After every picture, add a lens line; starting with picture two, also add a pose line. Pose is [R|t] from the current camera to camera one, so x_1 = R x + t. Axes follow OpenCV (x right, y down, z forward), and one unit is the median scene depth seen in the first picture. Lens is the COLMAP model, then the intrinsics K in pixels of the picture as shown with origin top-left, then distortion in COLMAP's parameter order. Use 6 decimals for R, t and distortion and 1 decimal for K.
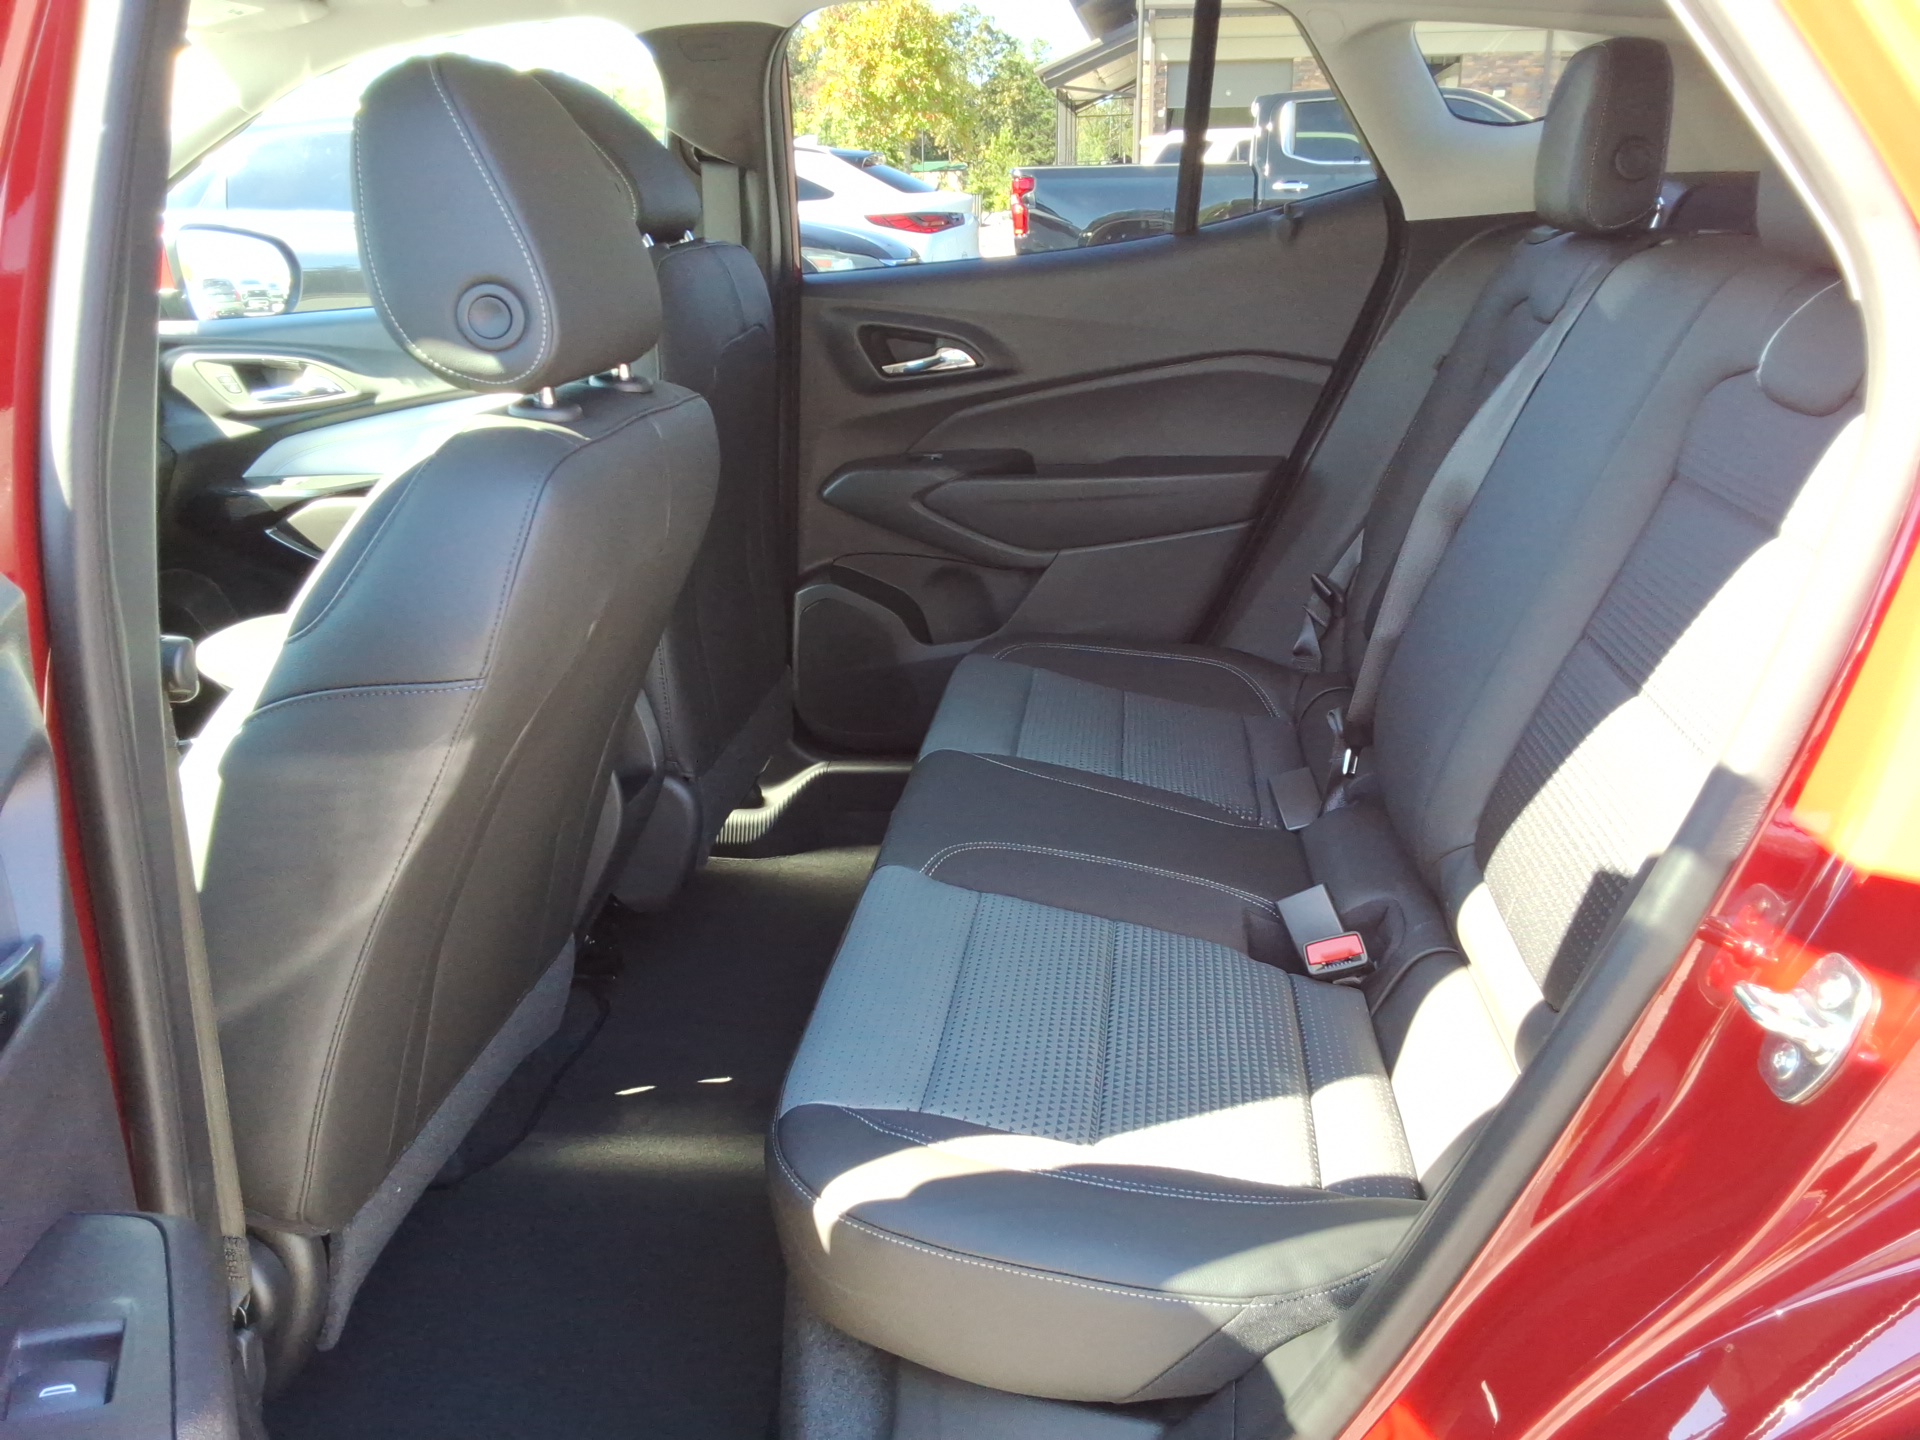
lens RADIAL K [[1545.7, 0, 975.0], [0, 1545.7, 703.9], [0, 0, 1]] dist [0.083318, -0.129386]
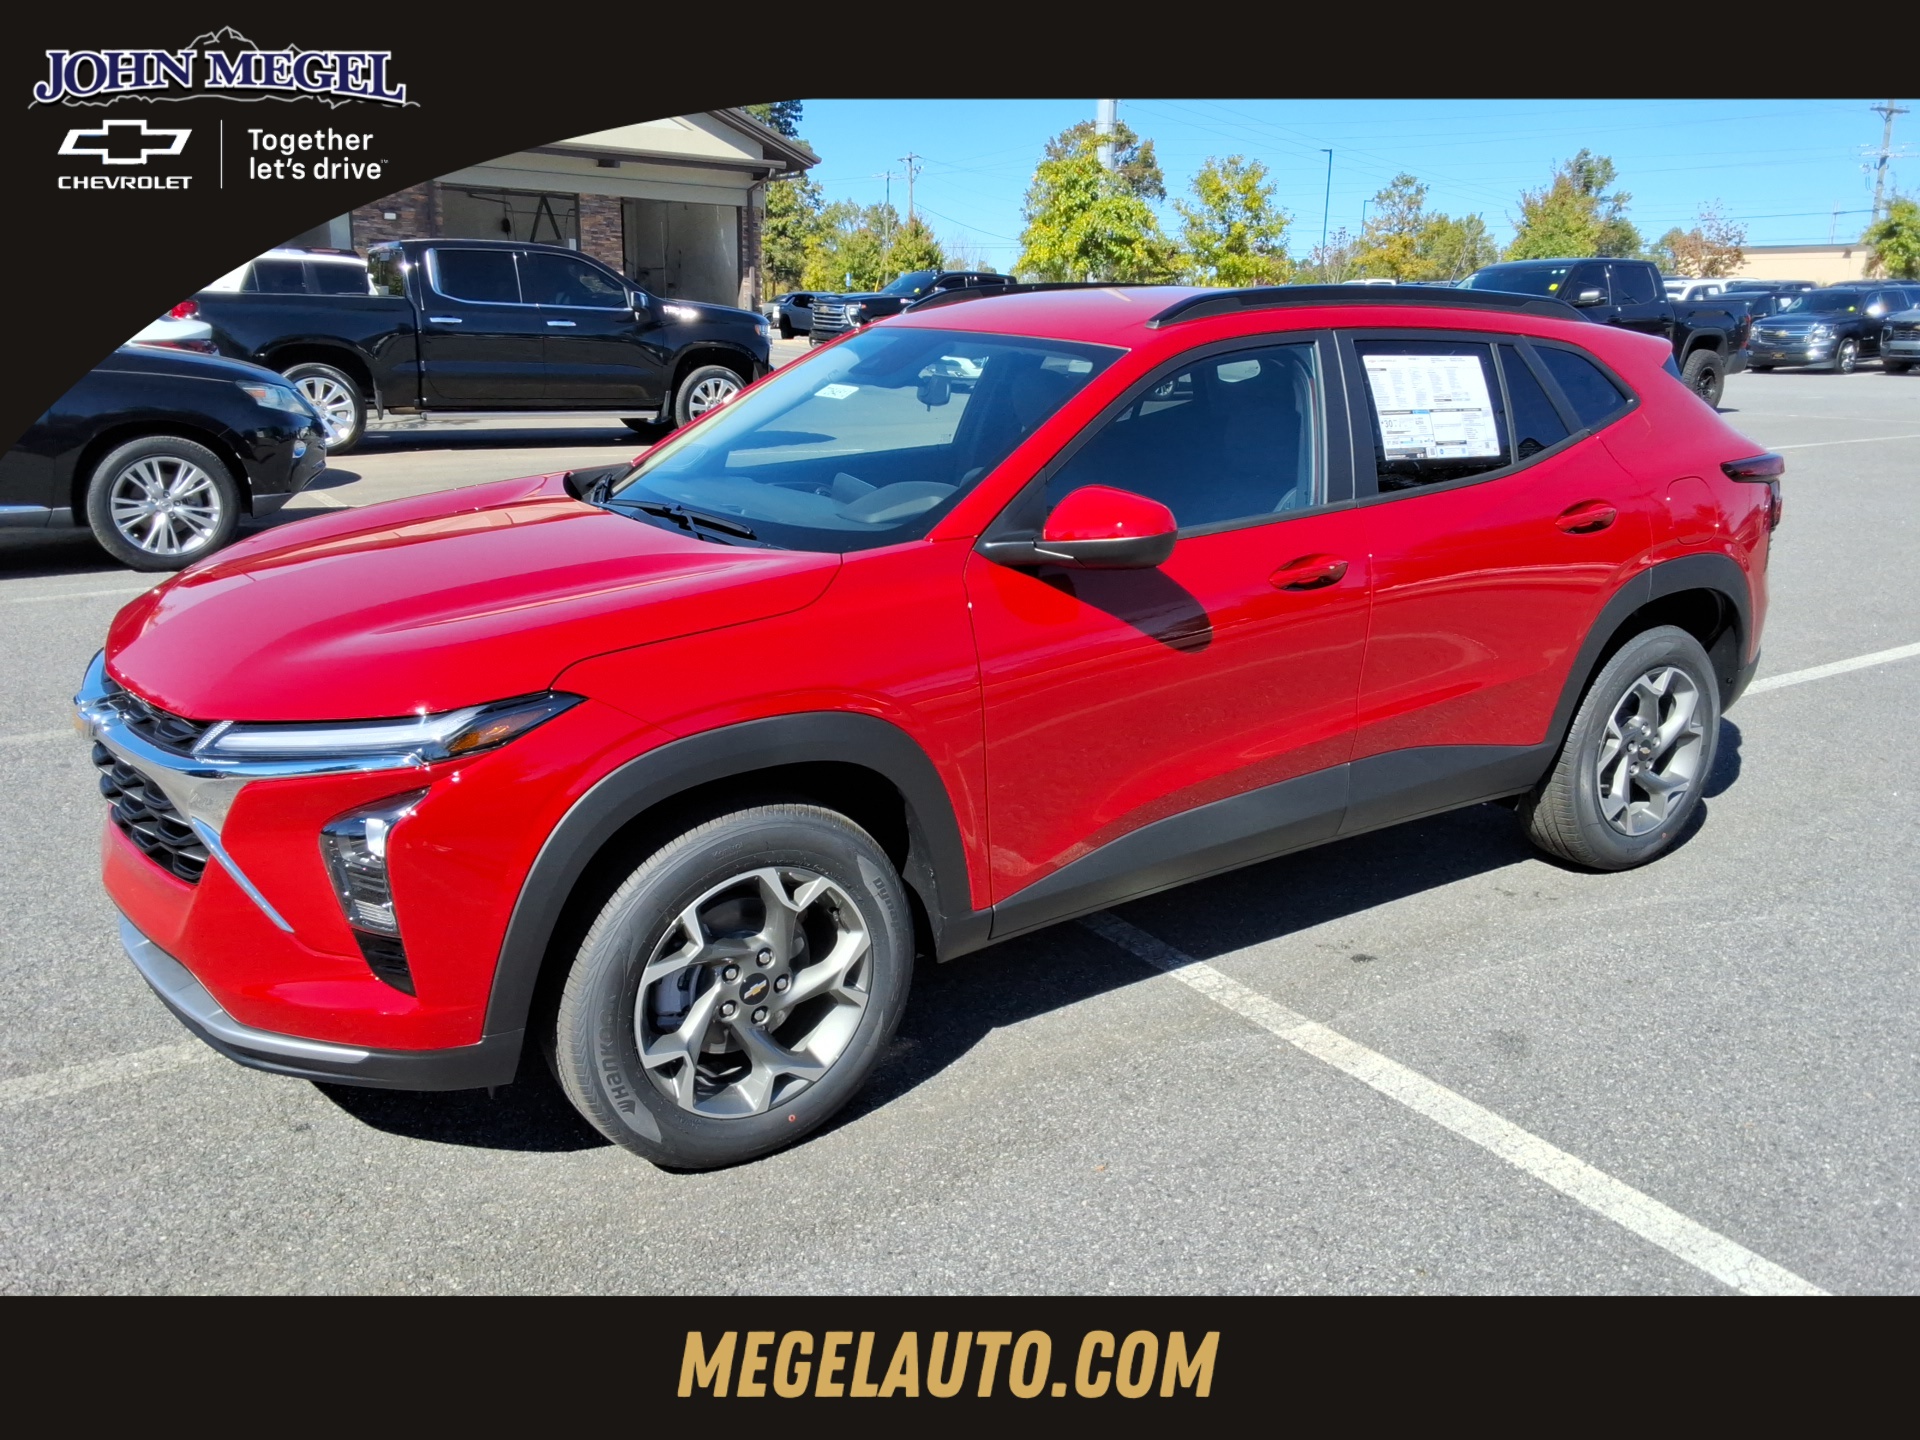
lens RADIAL K [[1545.7, 0, 973.4], [0, 1545.7, 724.1], [0, 0, 1]] dist [0.083318, -0.129386]
pose [[0.754850, -0.133108, 0.642249, -0.127472], [0.164366, 0.986335, 0.011237, 0.008579], [-0.634969, 0.097082, 0.766414, -0.053277]]
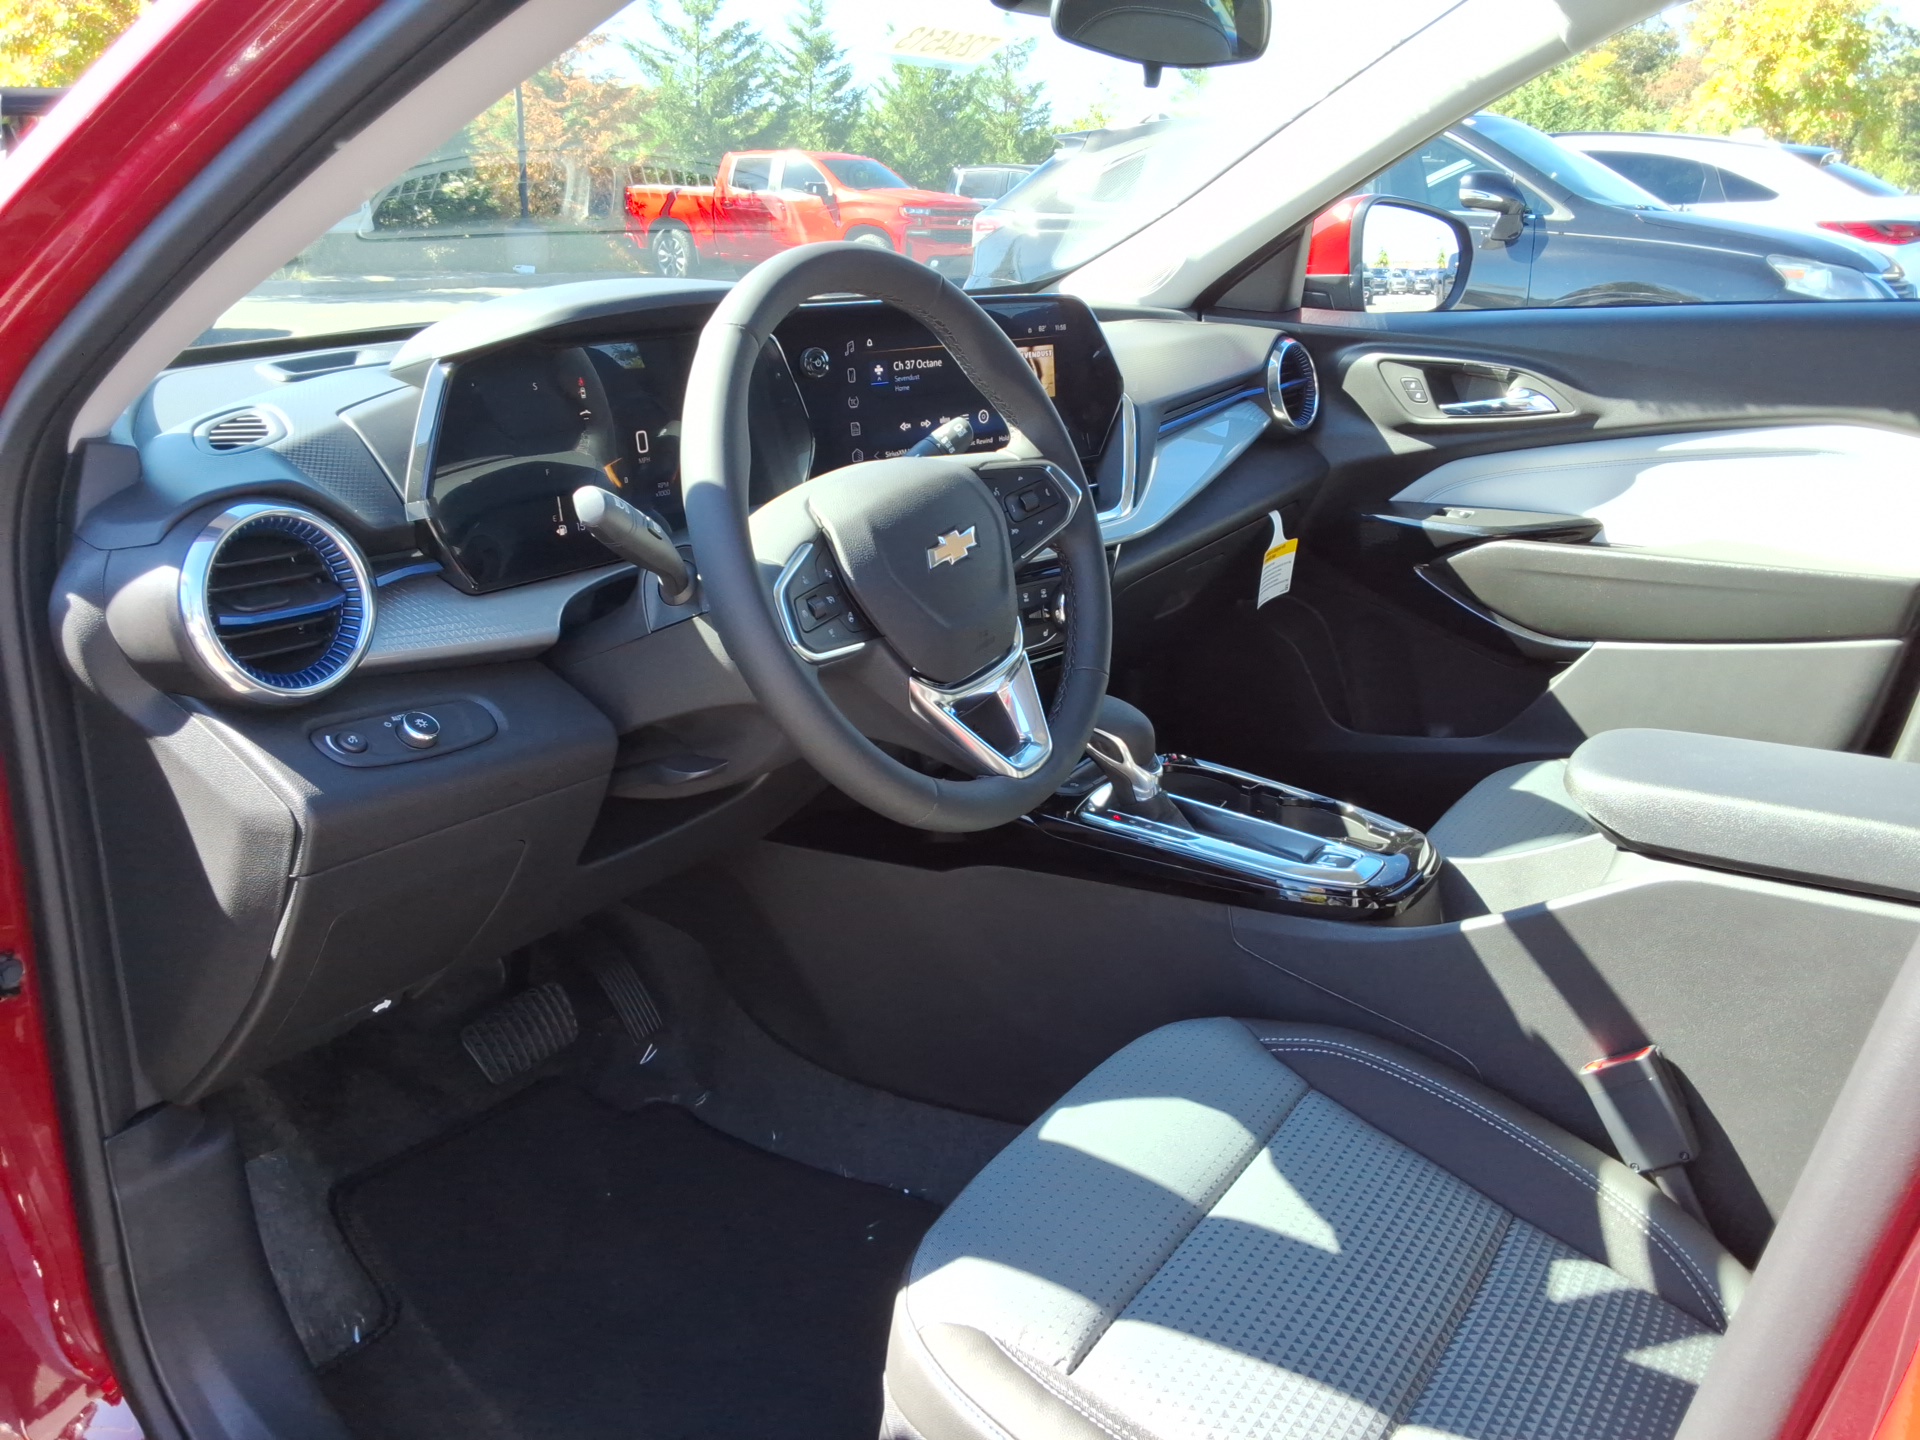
lens RADIAL K [[1545.7, 0, 976.1], [0, 1545.7, 694.7], [0, 0, 1]] dist [0.083318, -0.129386]
pose [[0.886547, 0.164104, -0.432556, -0.023004], [-0.166701, 0.985481, 0.032211, -0.002483], [0.431562, 0.043551, 0.901031, 0.011982]]
